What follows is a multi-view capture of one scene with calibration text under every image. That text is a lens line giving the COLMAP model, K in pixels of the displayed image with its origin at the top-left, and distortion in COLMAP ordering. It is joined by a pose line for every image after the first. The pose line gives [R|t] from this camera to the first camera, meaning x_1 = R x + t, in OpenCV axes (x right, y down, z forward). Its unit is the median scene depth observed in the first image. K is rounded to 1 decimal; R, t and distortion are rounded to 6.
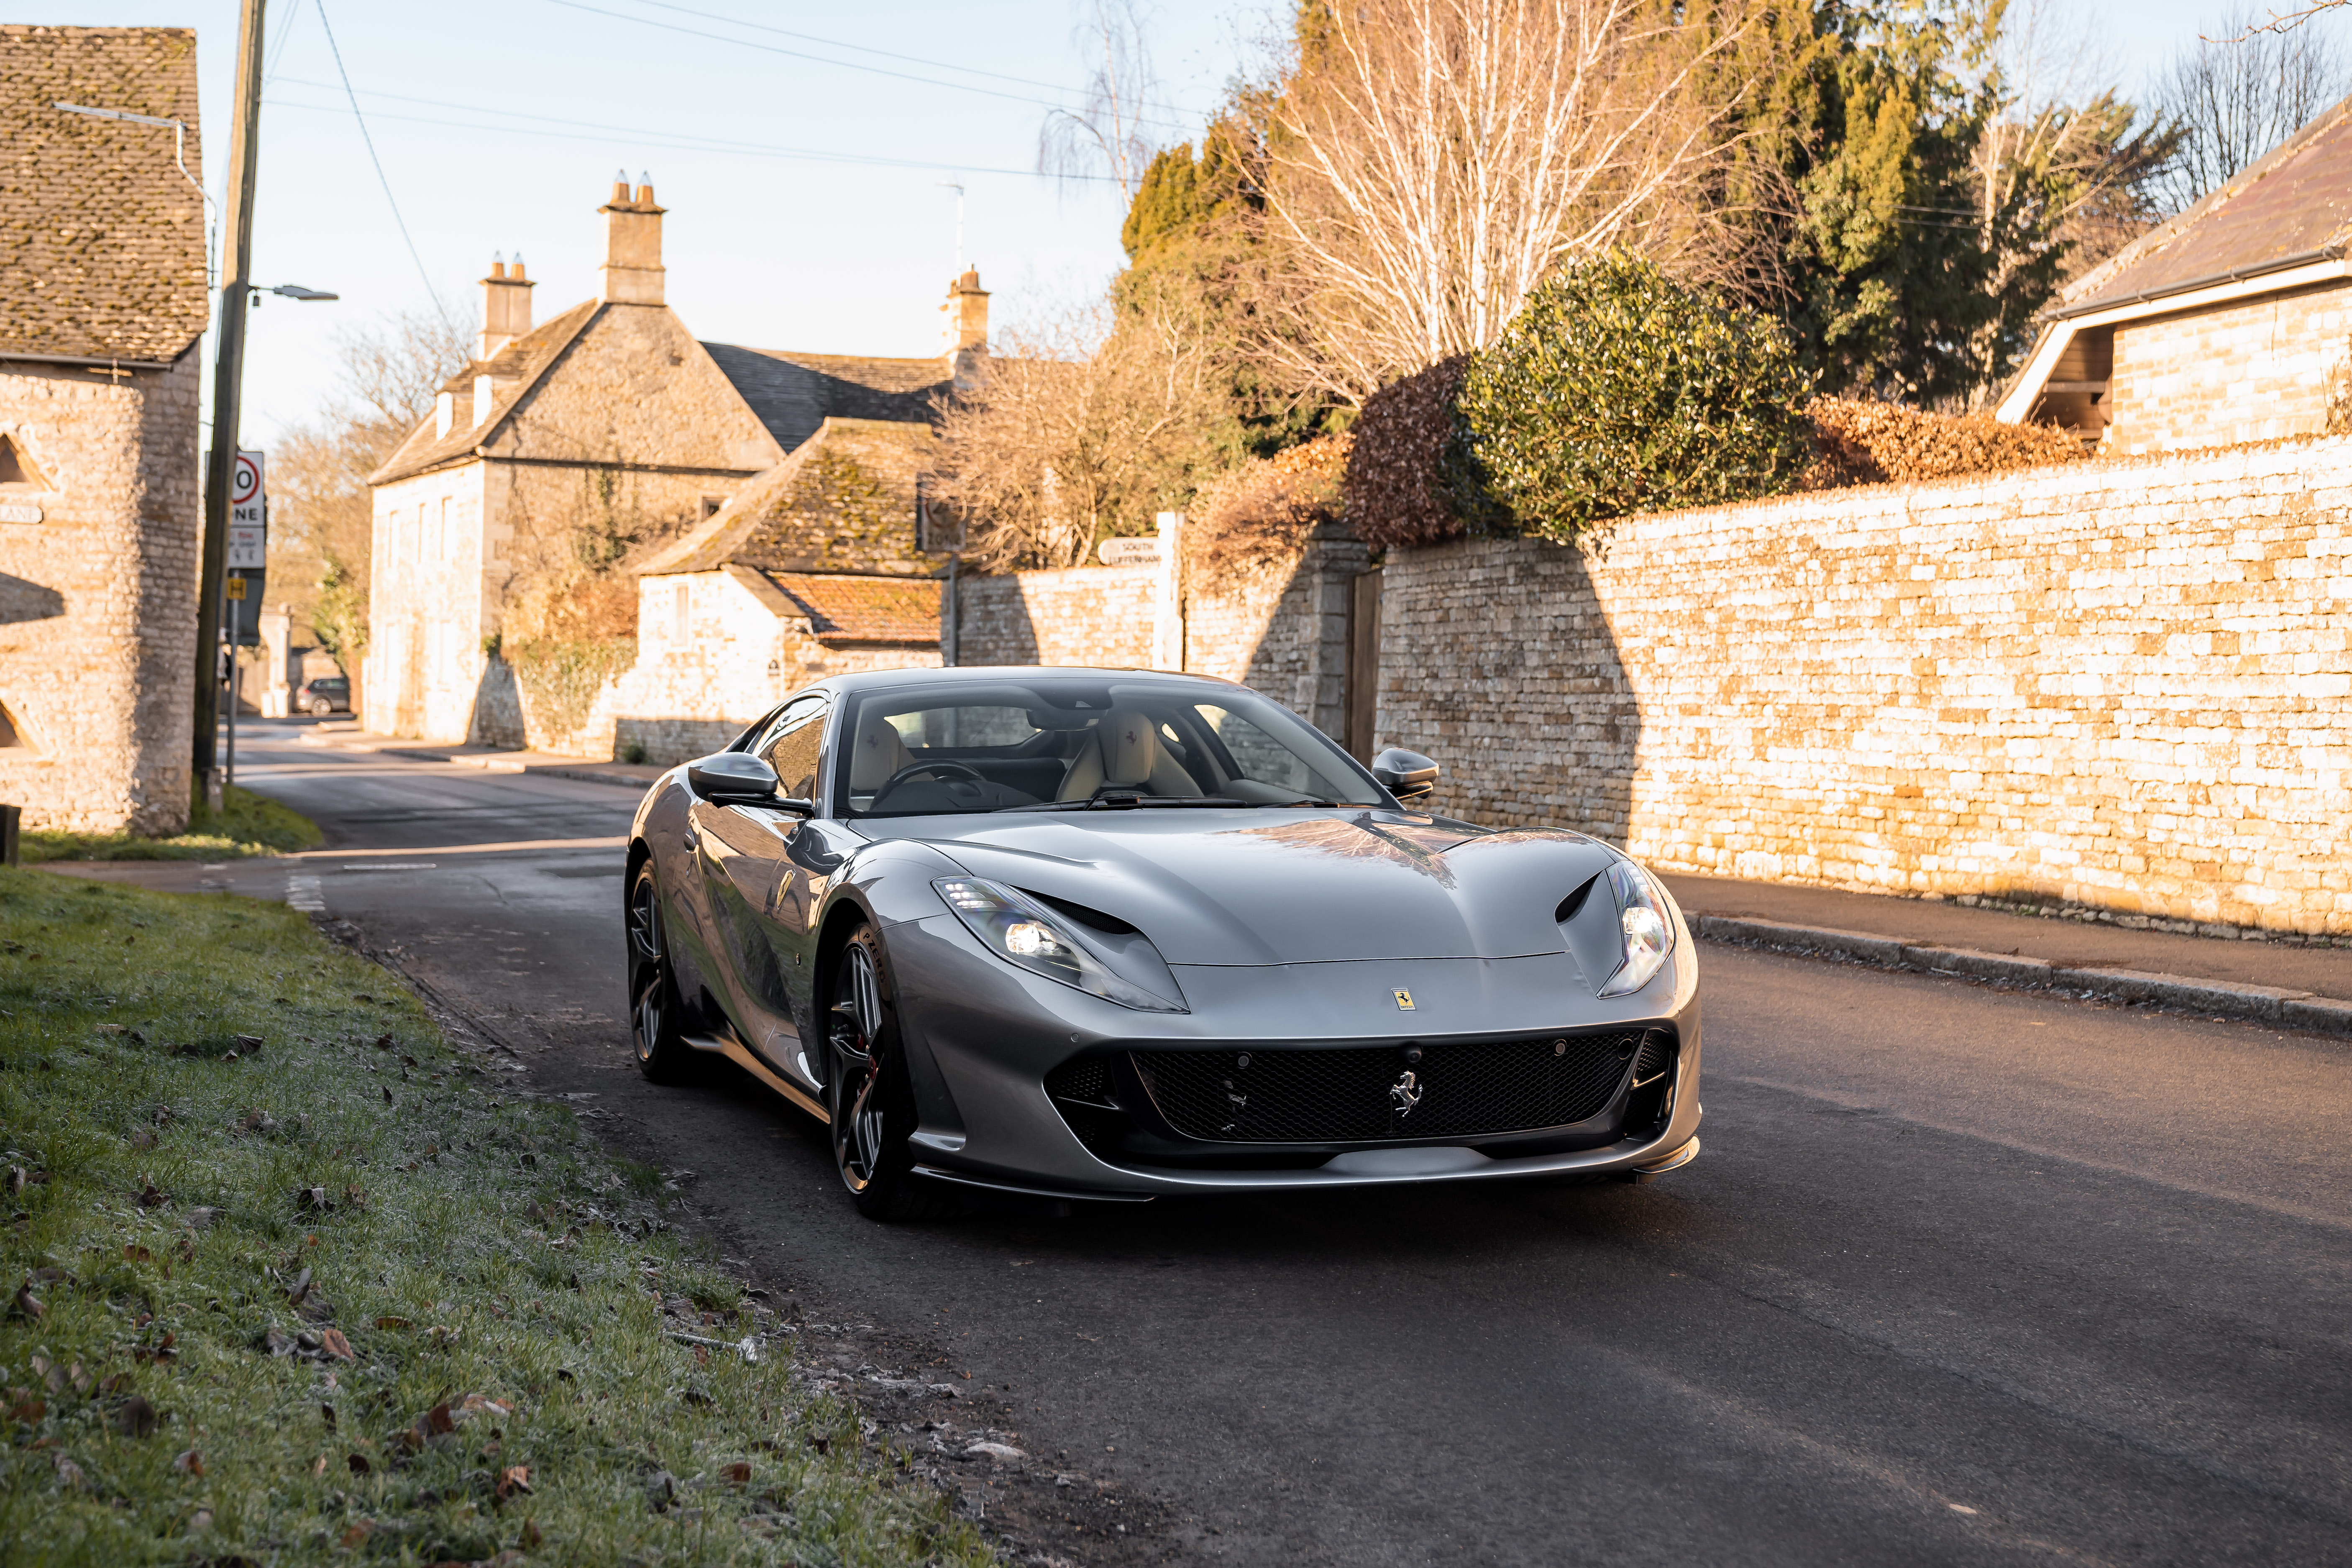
lens RADIAL K [[3219.8, 0, 1160.9], [0, 3219.8, 754.1], [0, 0, 1]] dist [0.004588, 0.053044]
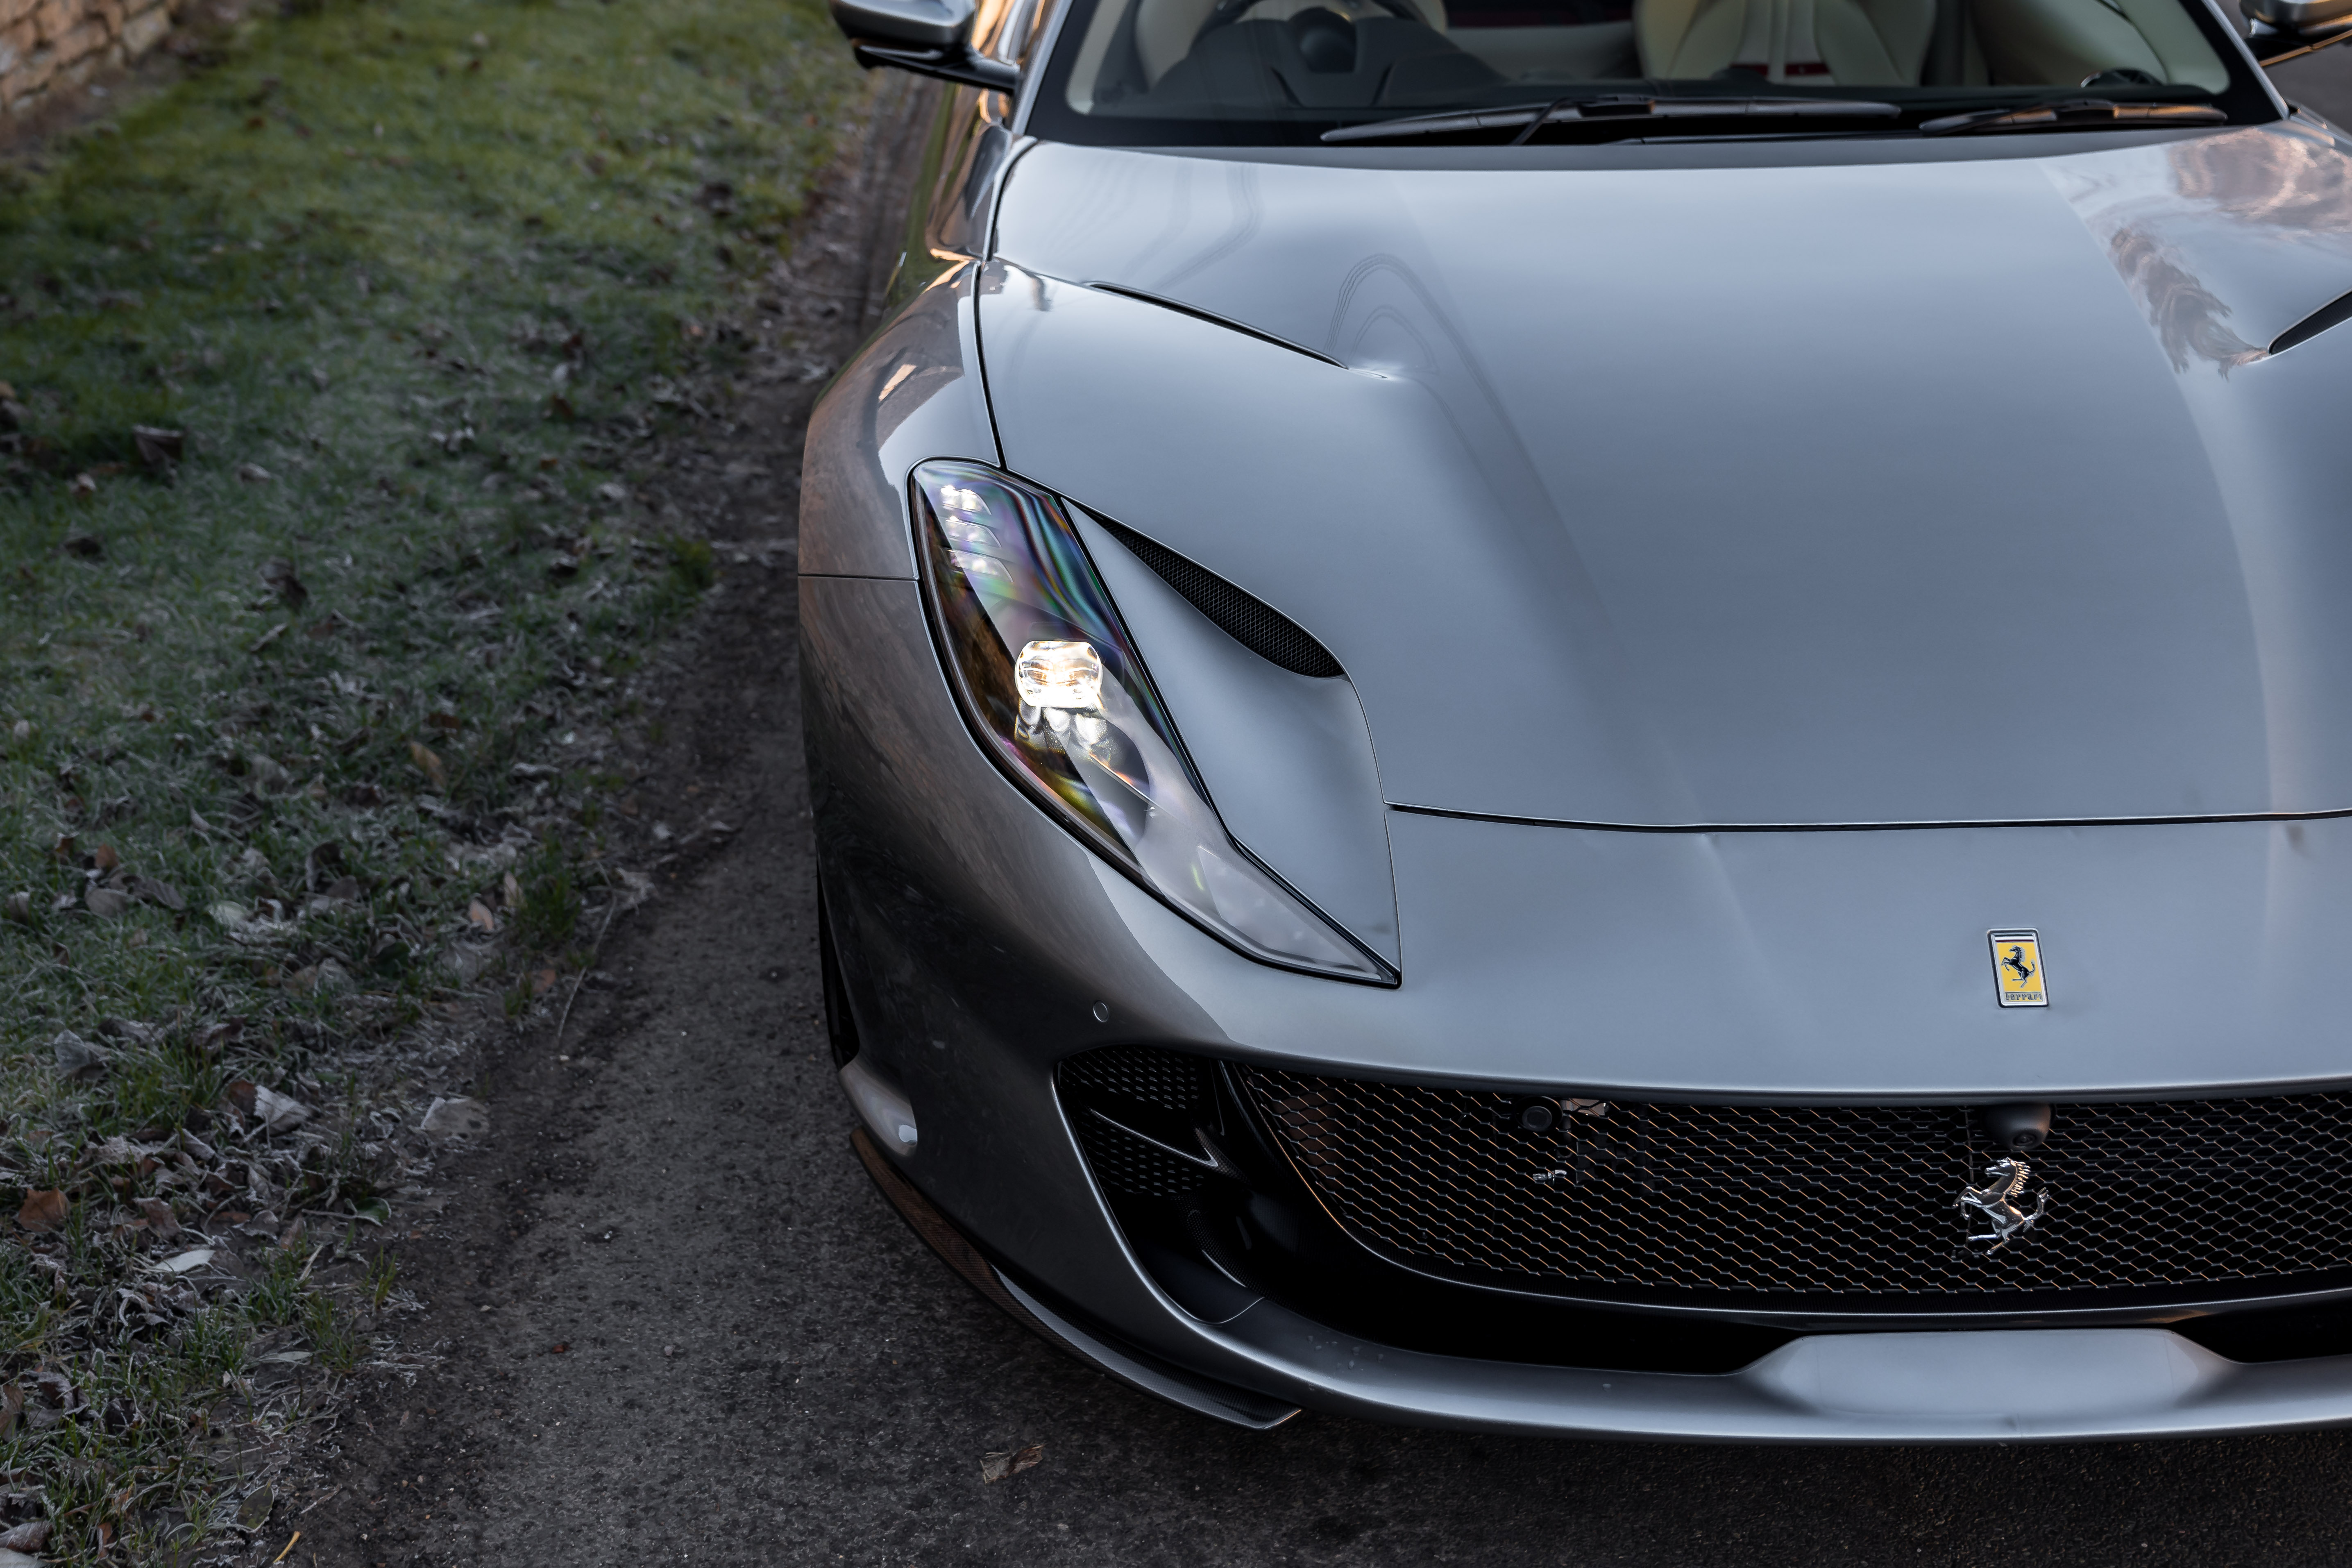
lens RADIAL K [[3076.5, 0, 1176.0], [0, 3076.5, 784.0], [0, 0, 1]] dist [0.005209, 0.010489]
pose [[0.949090, 0.108191, -0.295844, 0.029446], [0.005816, 0.932990, 0.359856, -0.023192], [0.314952, -0.343256, 0.884862, 0.232240]]
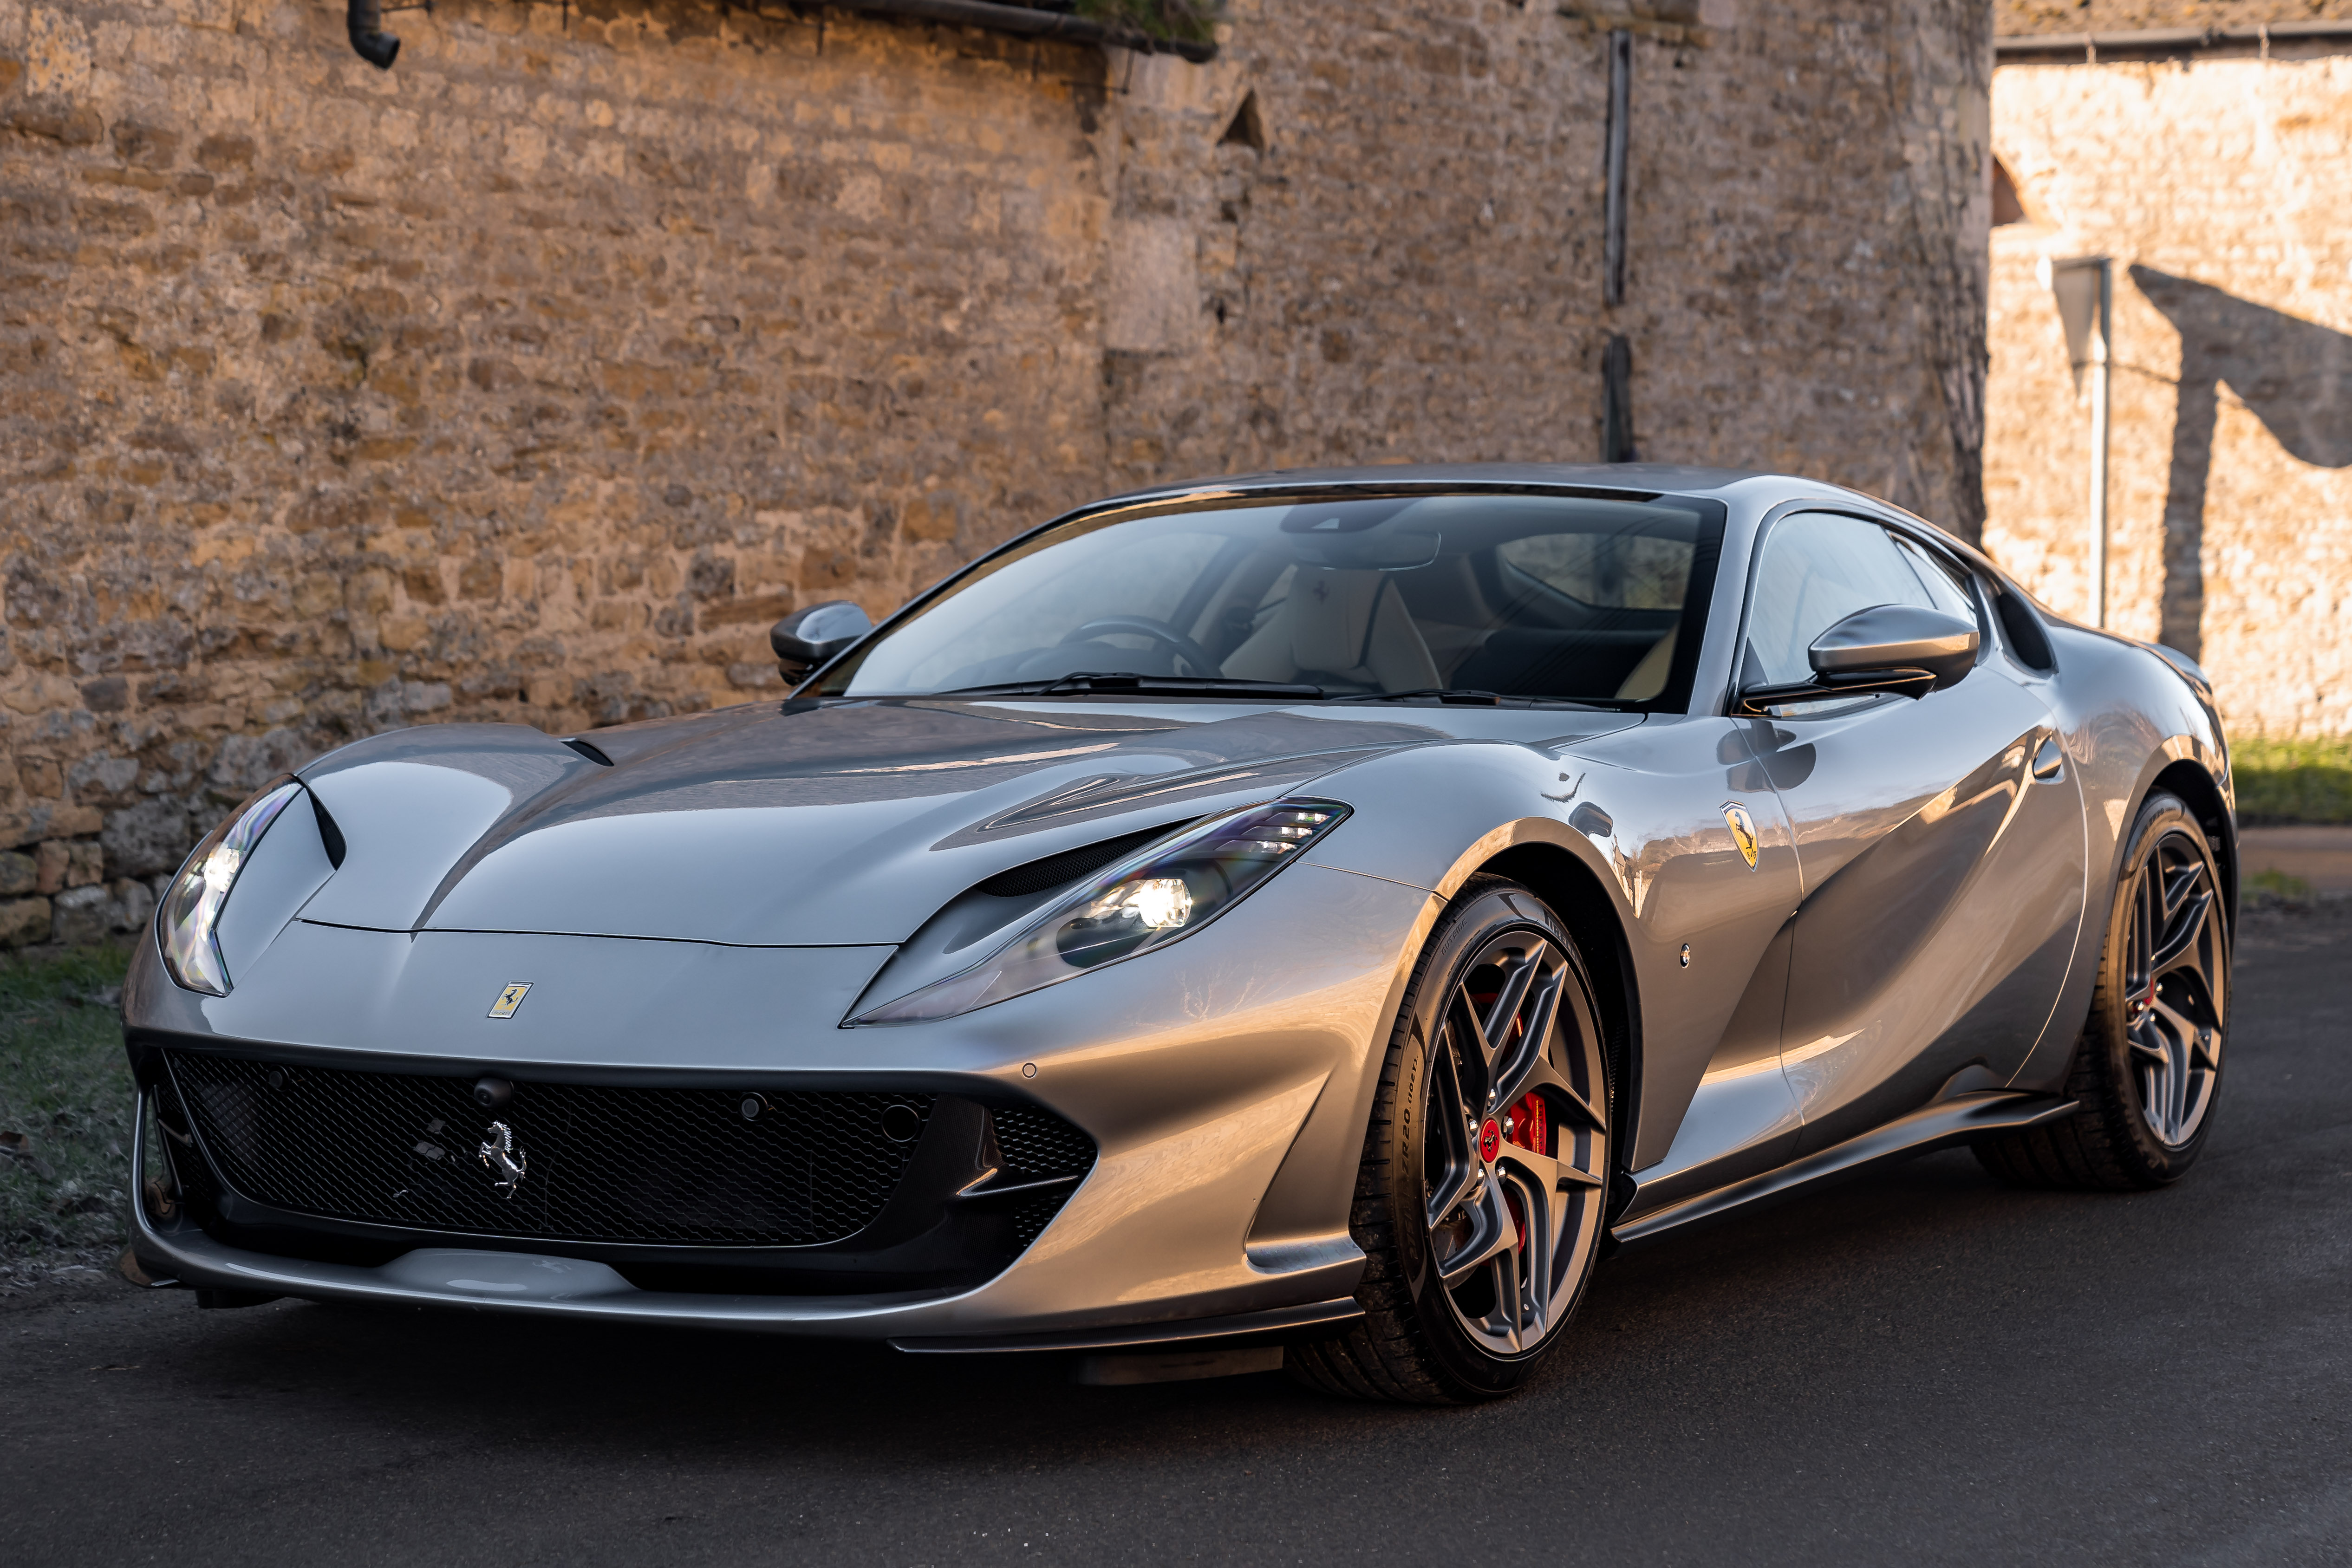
lens RADIAL K [[5263.0, 0, 1273.2], [0, 5263.0, 590.3], [0, 0, 1]] dist [0.035987, -0.237167]
pose [[0.674111, 0.004466, -0.738616, 0.305240], [-0.017224, 0.999805, -0.009675, 0.002666], [0.738429, 0.019243, 0.674056, 0.154829]]
